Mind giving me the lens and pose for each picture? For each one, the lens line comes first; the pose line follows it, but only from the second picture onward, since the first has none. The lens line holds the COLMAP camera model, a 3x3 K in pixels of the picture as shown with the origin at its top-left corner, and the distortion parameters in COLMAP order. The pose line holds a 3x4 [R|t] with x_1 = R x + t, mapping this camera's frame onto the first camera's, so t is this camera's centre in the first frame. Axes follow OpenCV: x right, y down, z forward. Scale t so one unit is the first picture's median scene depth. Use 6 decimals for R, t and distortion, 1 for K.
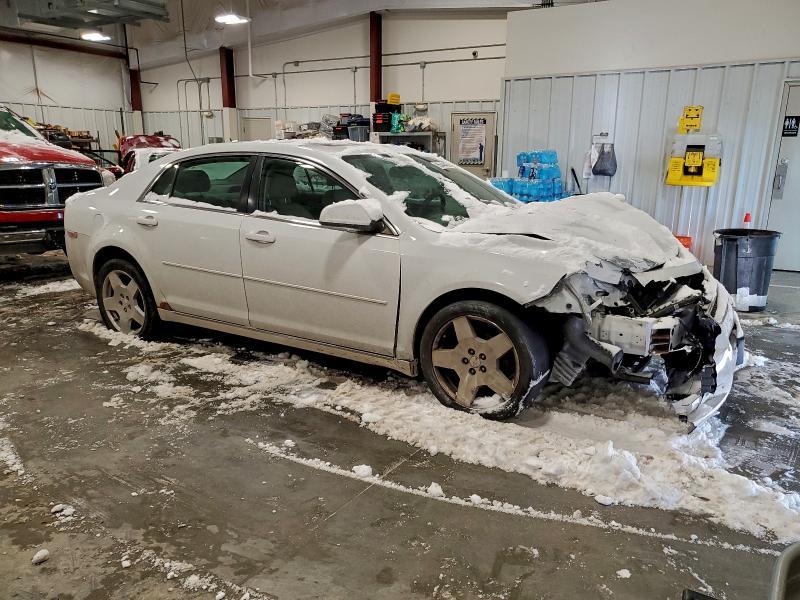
lens RADIAL K [[598.6, 0, 401.0], [0, 598.6, 314.5], [0, 0, 1]] dist [0.007260, 0.004858]
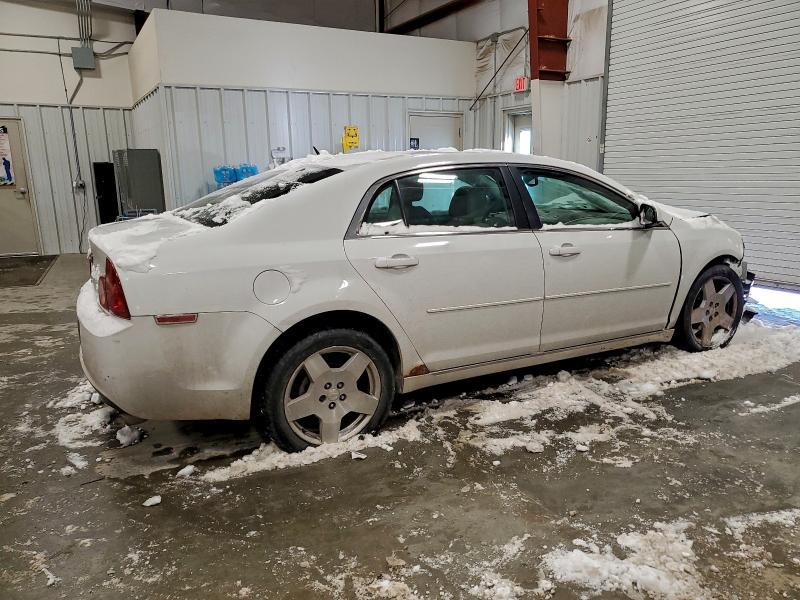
lens RADIAL K [[620.4, 0, 400.0], [0, 620.4, 300.0], [0, 0, 1]] dist [0.065087, -0.086861]
pose [[0.505549, -0.193253, 0.840877, -1.196532], [0.241480, 0.967335, 0.077134, -0.189130], [-0.828316, 0.164060, 0.535702, 0.684581]]
